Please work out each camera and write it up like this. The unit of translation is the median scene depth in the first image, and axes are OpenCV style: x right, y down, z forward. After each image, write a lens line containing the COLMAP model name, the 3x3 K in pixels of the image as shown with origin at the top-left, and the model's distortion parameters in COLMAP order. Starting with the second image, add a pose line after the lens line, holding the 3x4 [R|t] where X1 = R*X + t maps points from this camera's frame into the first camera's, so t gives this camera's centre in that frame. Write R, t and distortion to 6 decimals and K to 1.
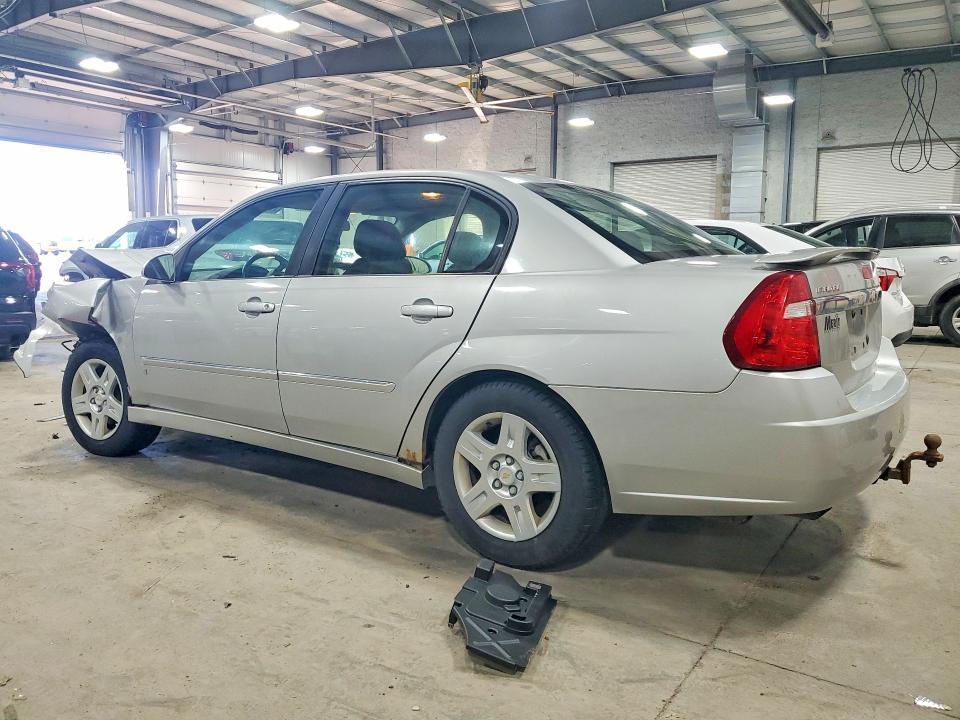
lens RADIAL K [[760.2, 0, 478.8], [0, 760.2, 361.1], [0, 0, 1]] dist [-0.008586, 0.020427]
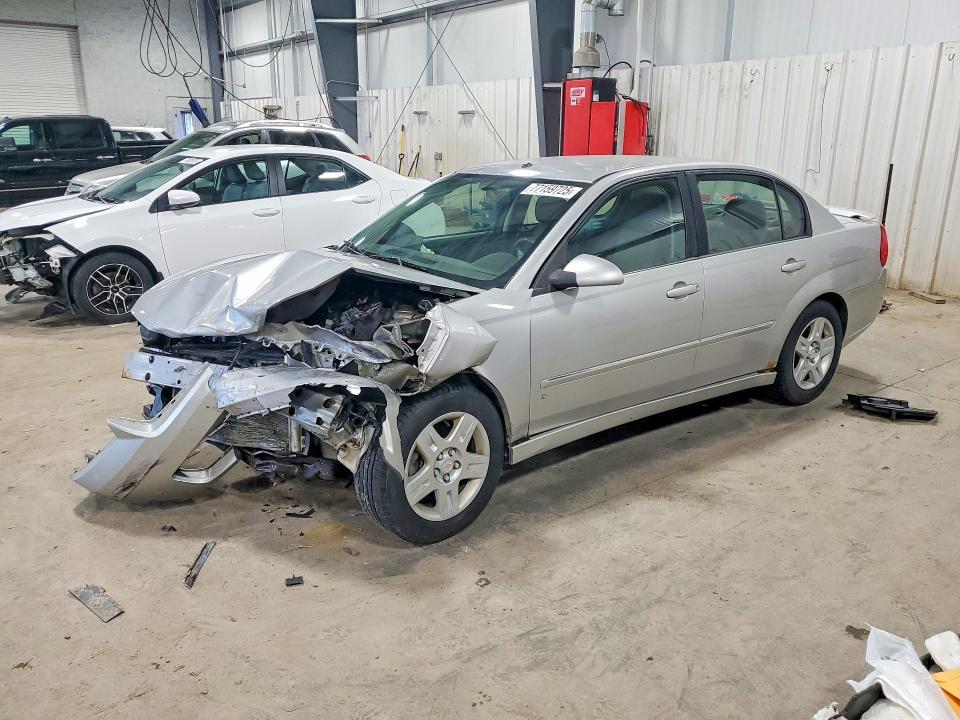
lens RADIAL K [[760.2, 0, 477.3], [0, 760.2, 356.8], [0, 0, 1]] dist [-0.008586, 0.020427]
pose [[0.308862, -0.271022, 0.911675, -1.719513], [0.121025, 0.961949, 0.244966, -0.346159], [-0.943376, 0.034675, 0.329910, 1.101125]]
